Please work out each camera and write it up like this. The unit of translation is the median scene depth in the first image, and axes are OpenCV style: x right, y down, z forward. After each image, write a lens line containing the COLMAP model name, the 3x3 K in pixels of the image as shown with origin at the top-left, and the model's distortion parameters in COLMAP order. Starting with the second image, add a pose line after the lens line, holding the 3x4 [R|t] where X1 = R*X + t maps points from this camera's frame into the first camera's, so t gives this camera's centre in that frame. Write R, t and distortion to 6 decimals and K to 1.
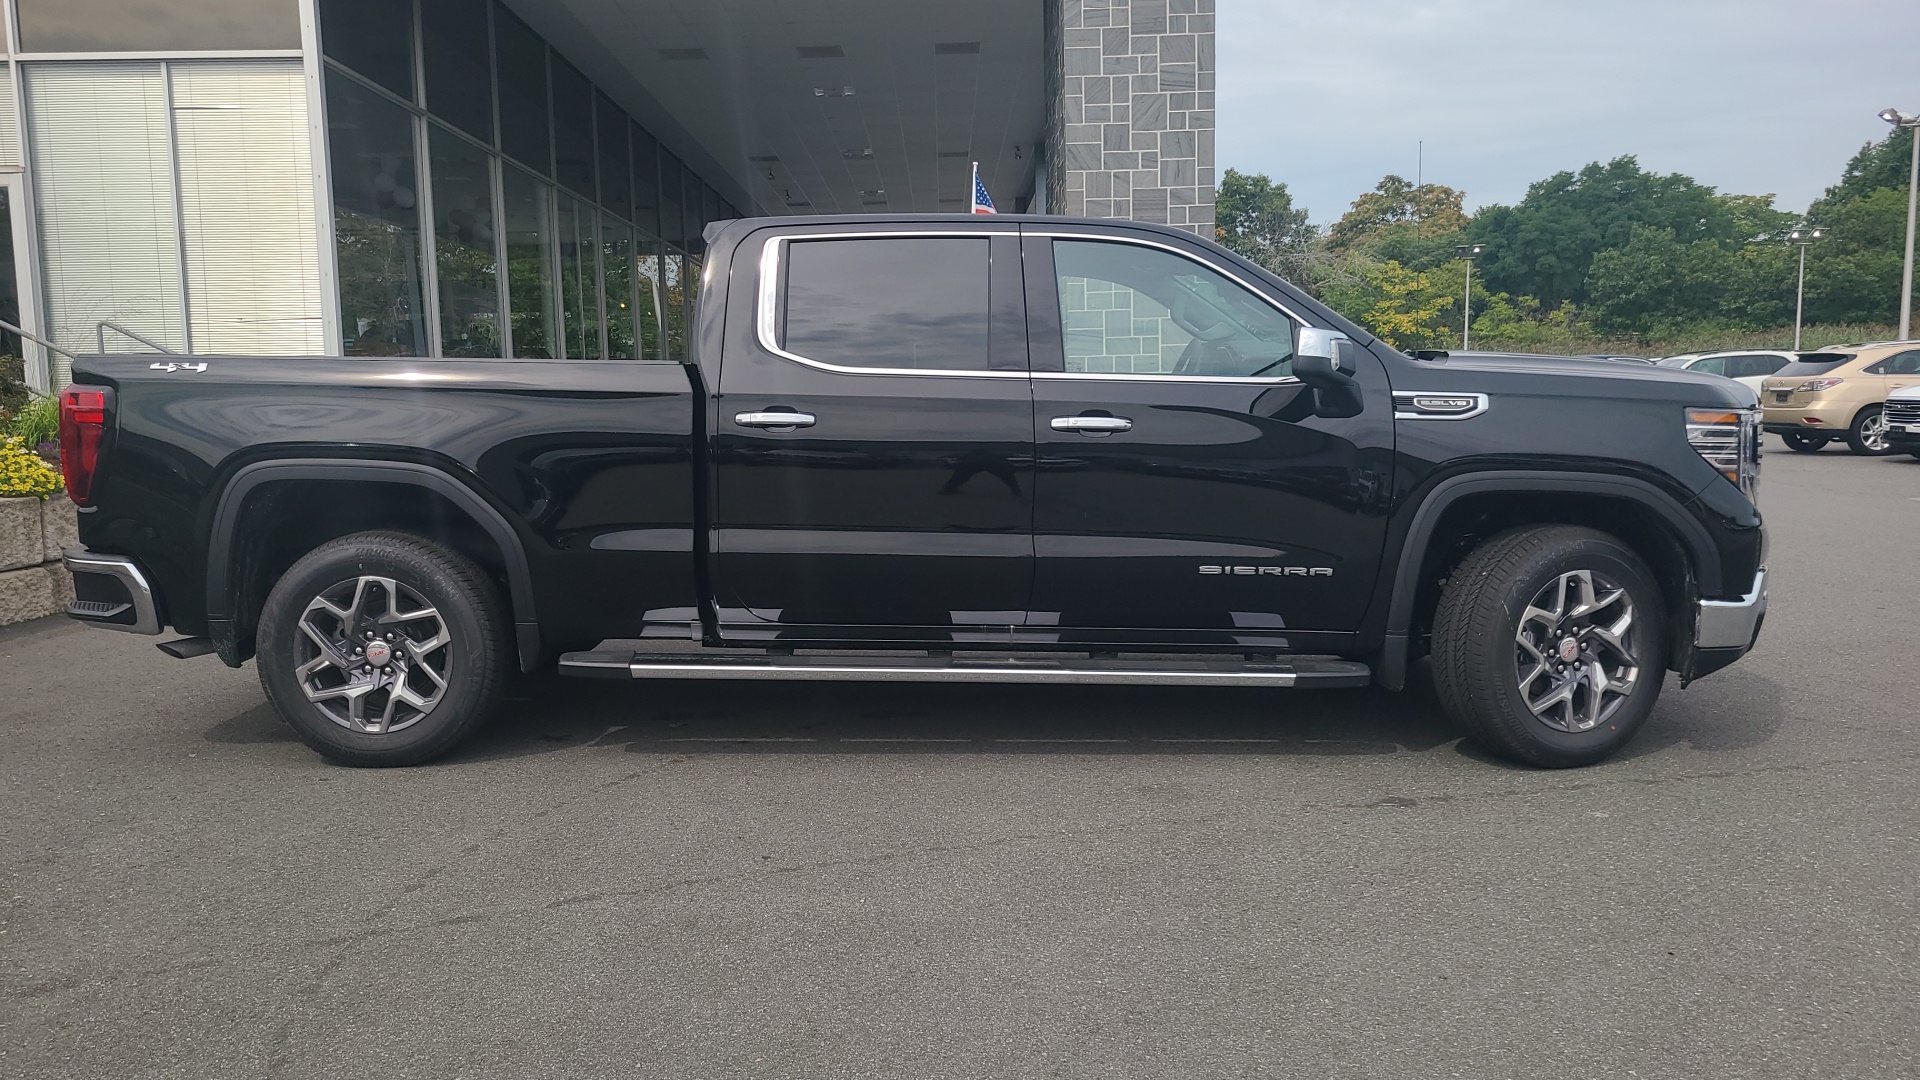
lens RADIAL K [[1434.8, 0, 923.7], [0, 1434.8, 541.0], [0, 0, 1]] dist [0.051467, -0.046001]
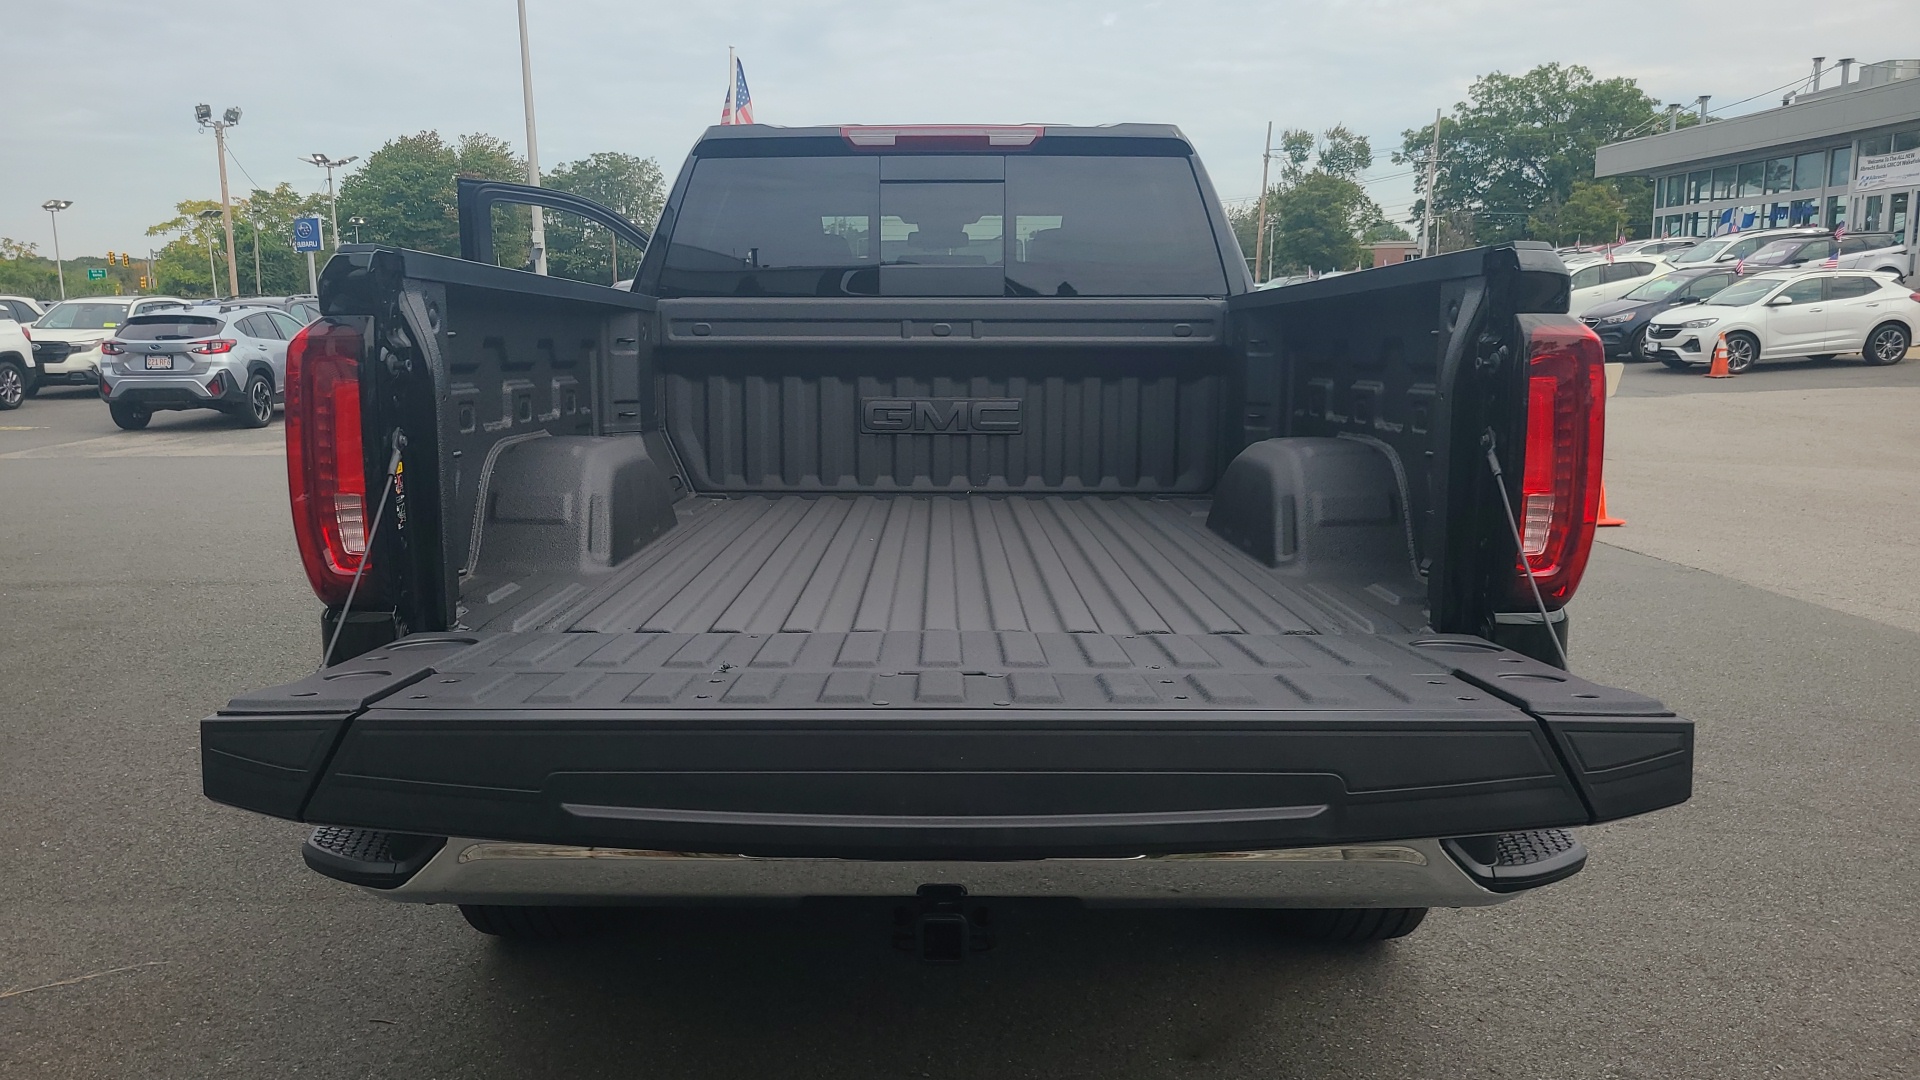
lens RADIAL K [[1420.7, 0, 939.4], [0, 1420.7, 535.7], [0, 0, 1]] dist [0.060272, -0.041323]
pose [[-0.024019, -0.133528, 0.990754, -0.409069], [0.112679, 0.984363, 0.135398, -0.049701], [-0.993341, 0.114889, -0.008597, 0.489178]]
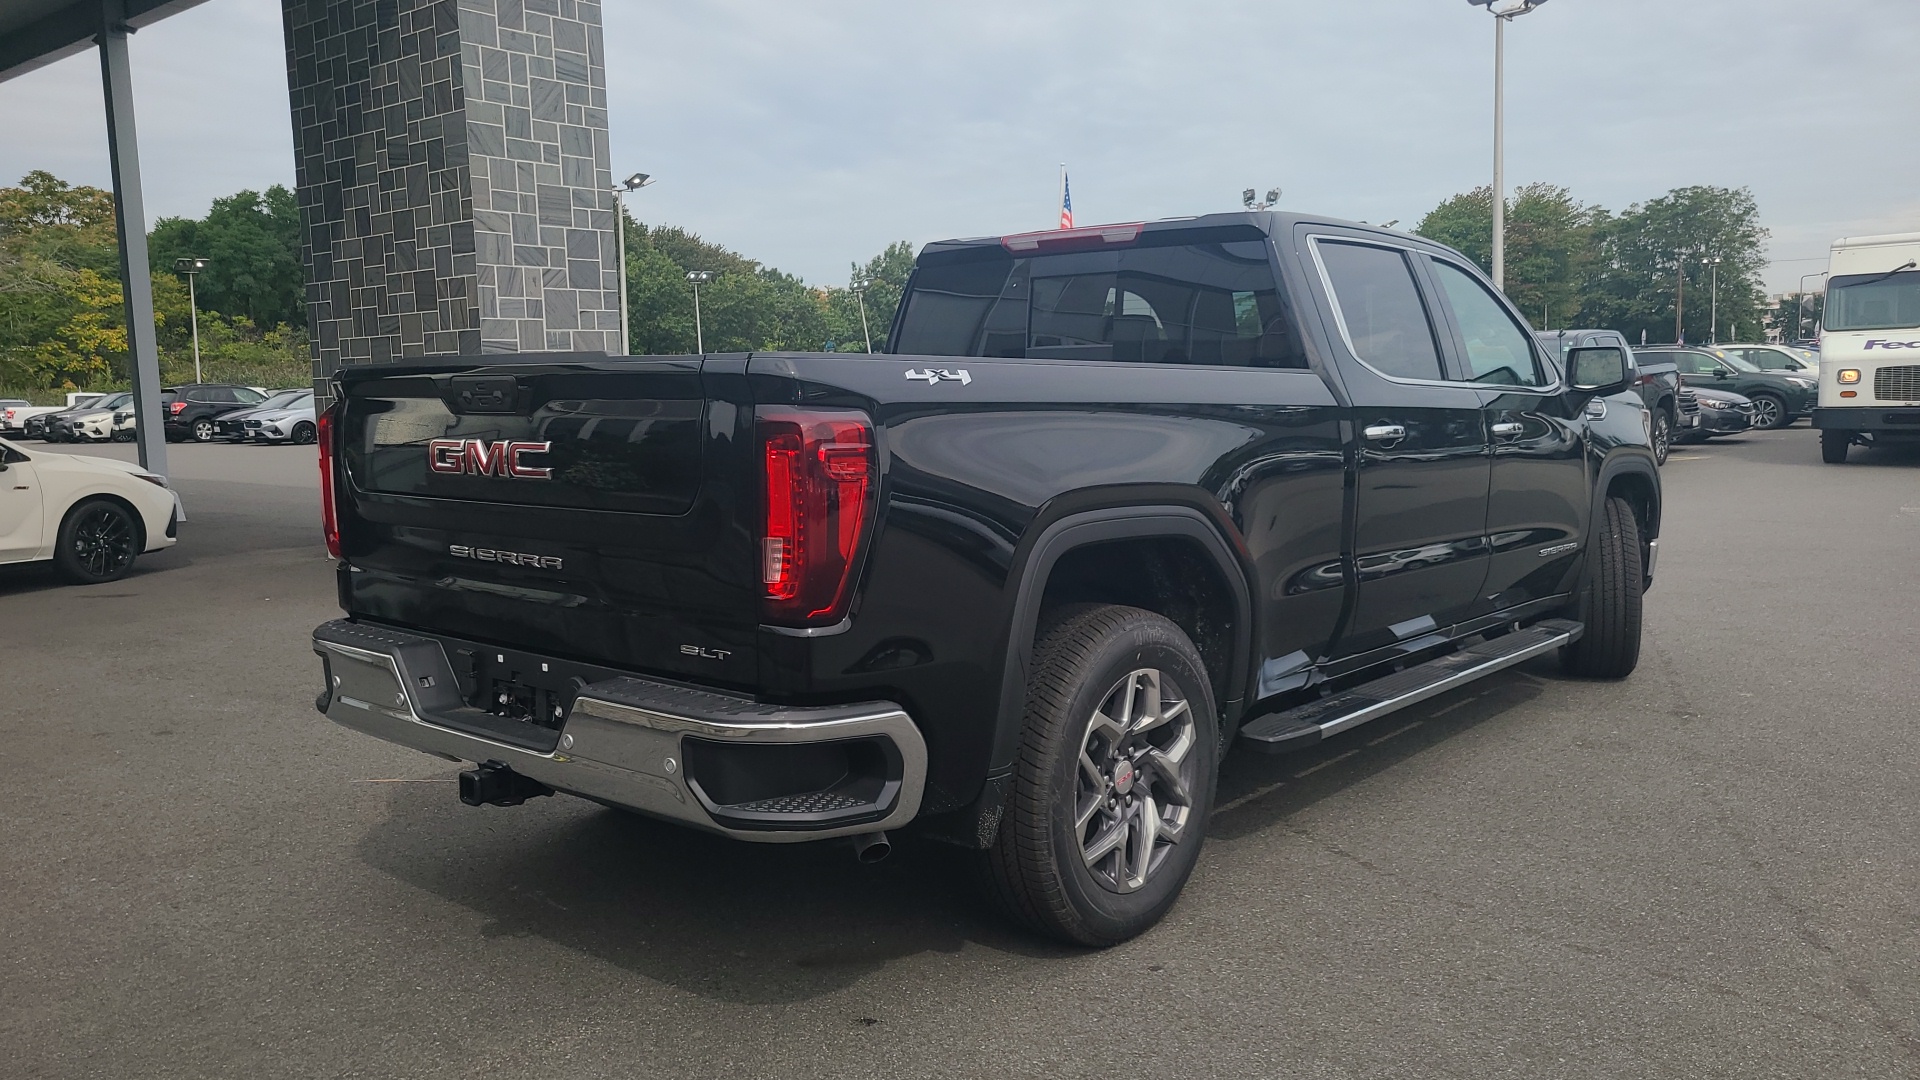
lens RADIAL K [[1430.9, 0, 960.0], [0, 1430.9, 540.0], [0, 0, 1]] dist [0.049139, -0.033534]
pose [[0.620786, -0.079748, 0.779913, -0.401080], [0.092478, 0.995316, 0.028165, -0.027123], [-0.778506, 0.054640, 0.625254, 0.254751]]
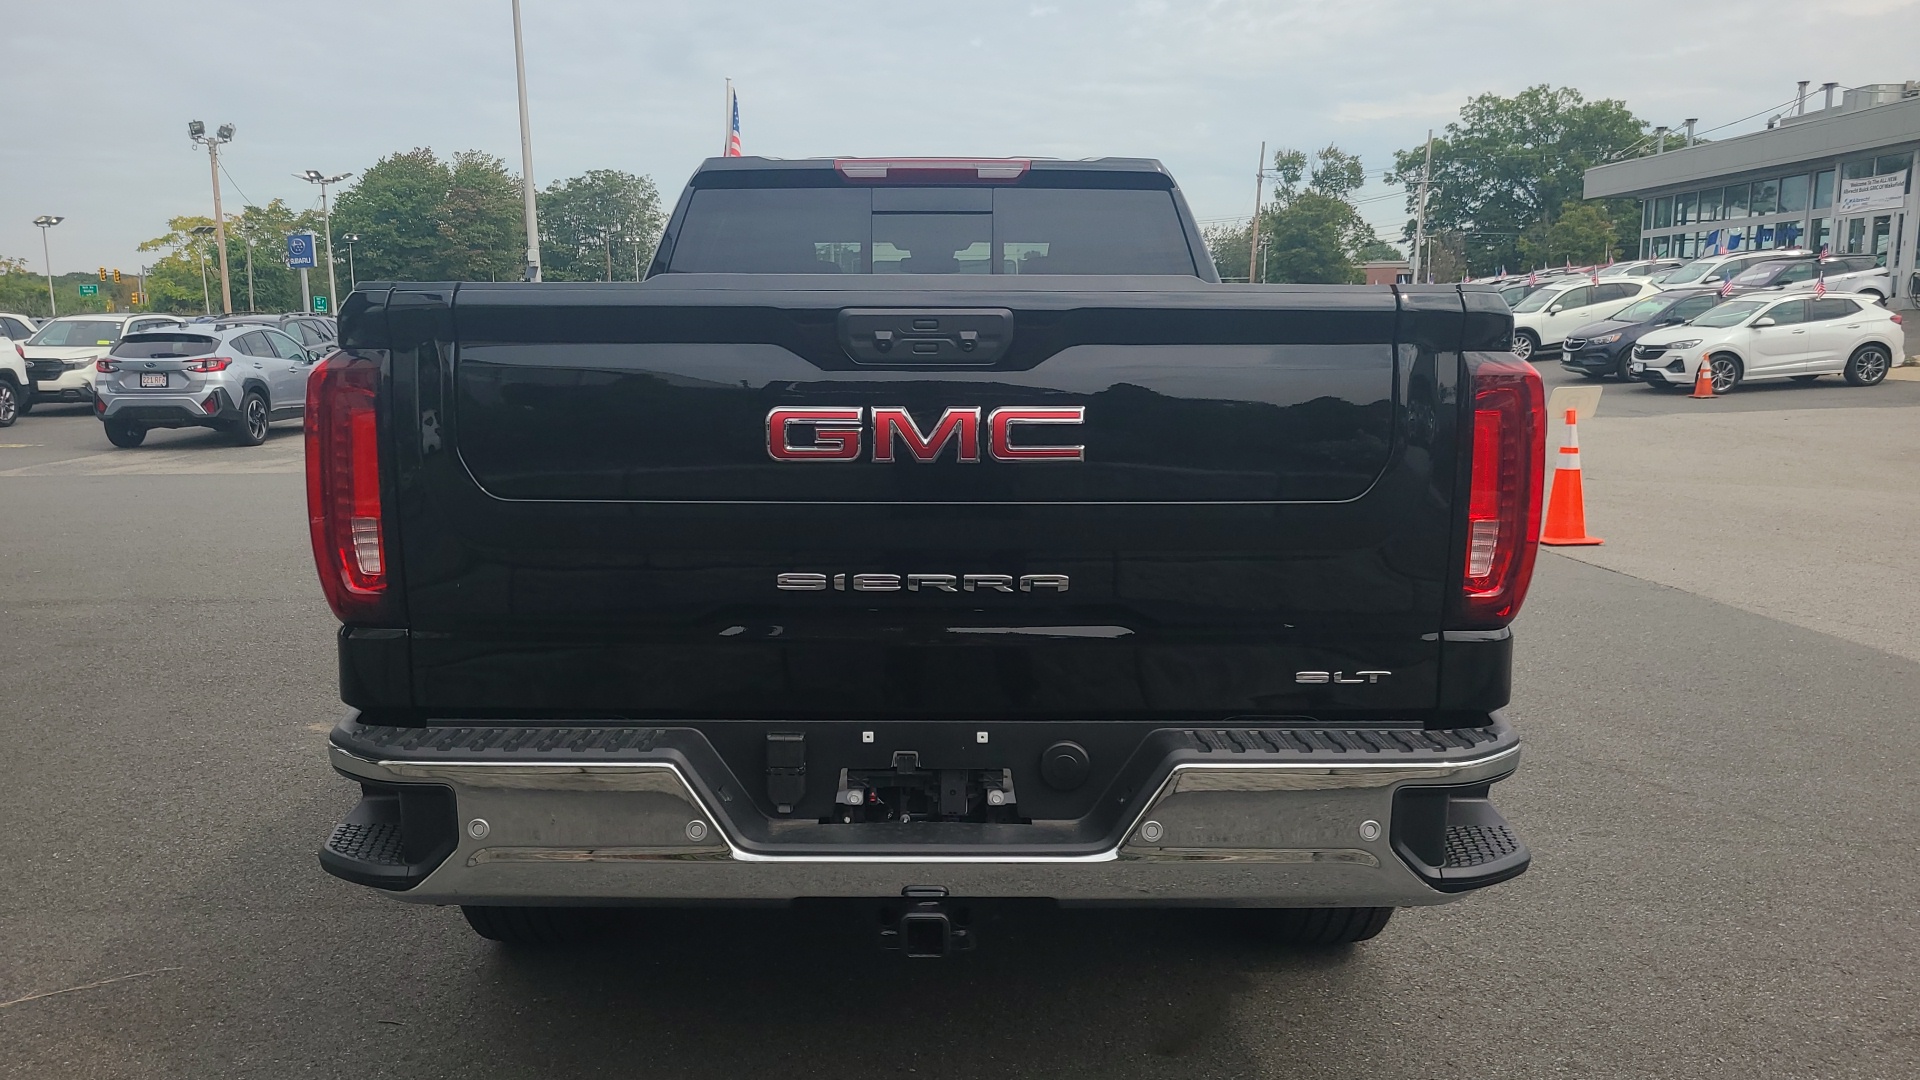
lens RADIAL K [[1418.0, 0, 950.1], [0, 1418.0, 549.4], [0, 0, 1]] dist [0.065415, -0.048222]
pose [[-0.034766, -0.130879, 0.990789, -0.419223], [0.110686, 0.984785, 0.133970, -0.051444], [-0.993247, 0.114324, -0.019751, 0.487824]]
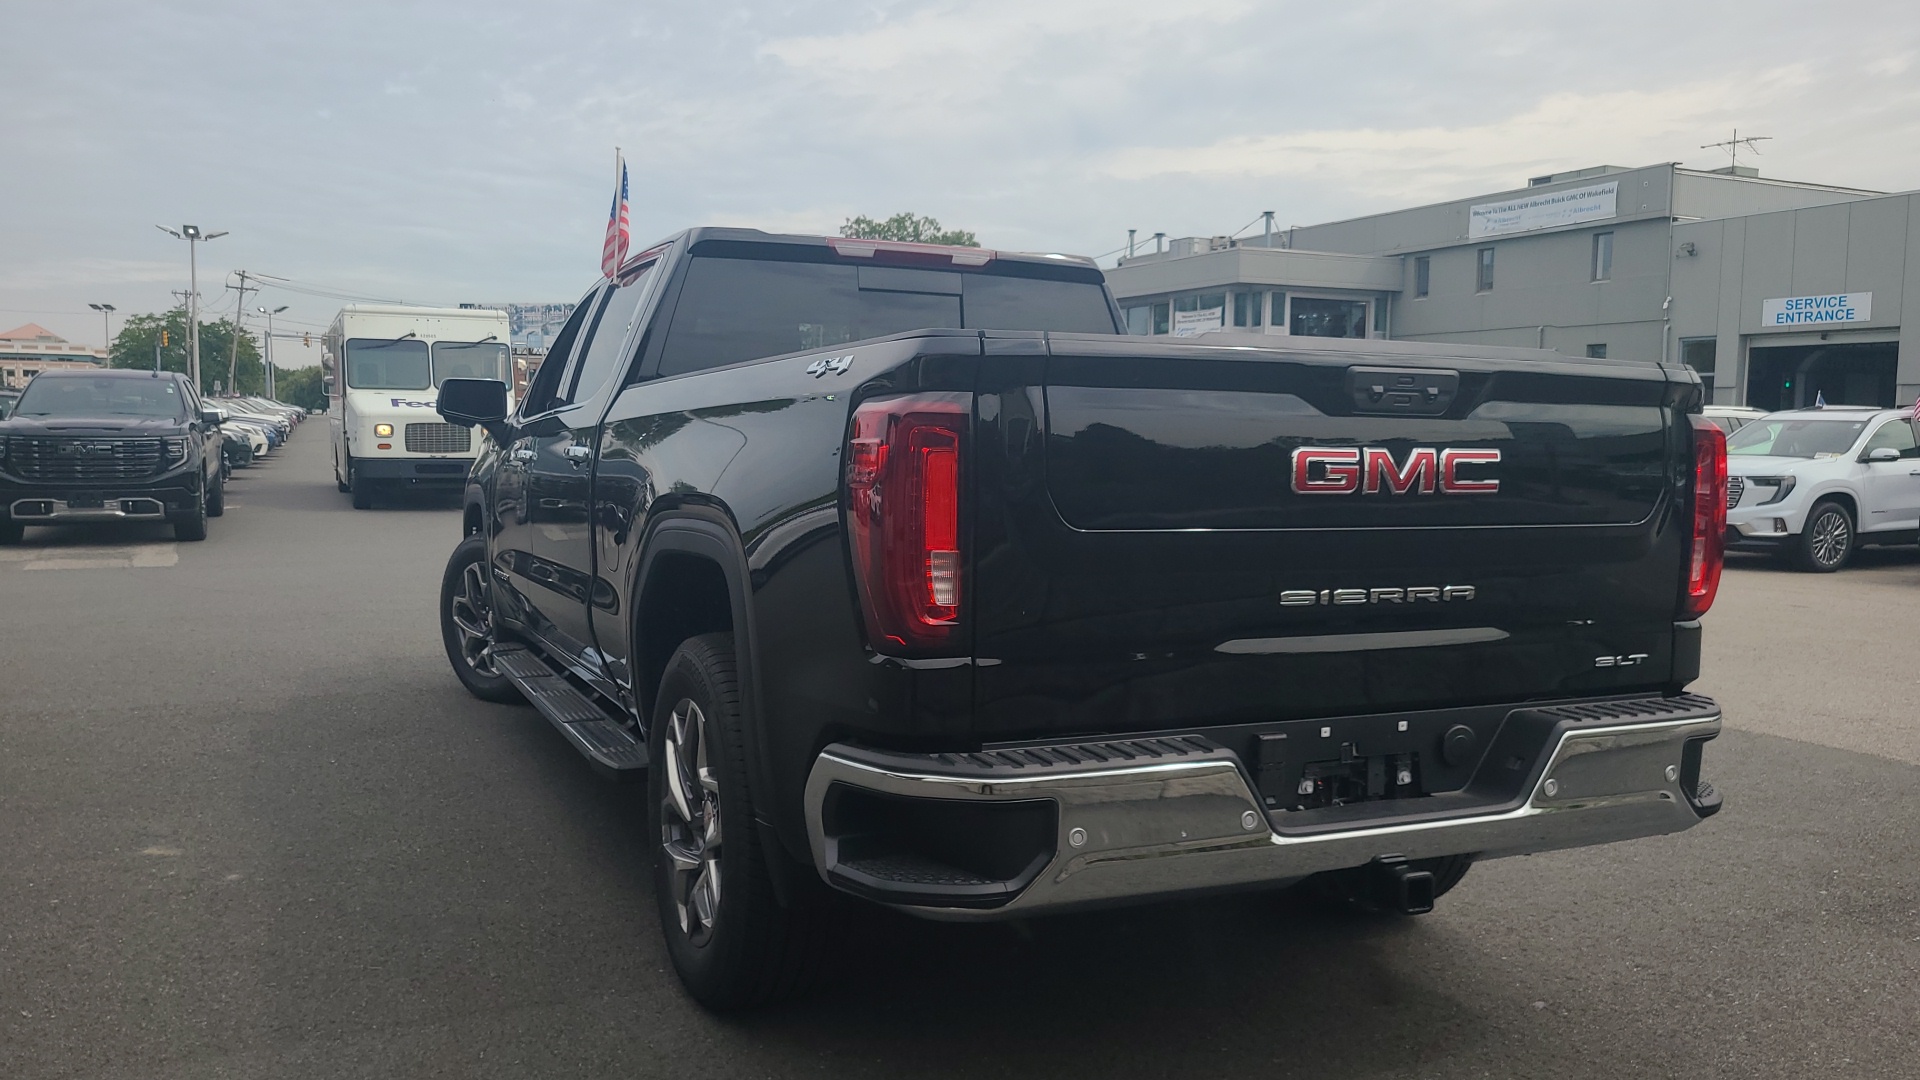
lens RADIAL K [[1419.9, 0, 951.4], [0, 1419.9, 535.2], [0, 0, 1]] dist [0.060746, -0.040511]
pose [[-0.441585, -0.052214, 0.895699, -0.406345], [0.089870, 0.990711, 0.102059, -0.060366], [-0.892707, 0.125564, -0.432790, 0.635347]]
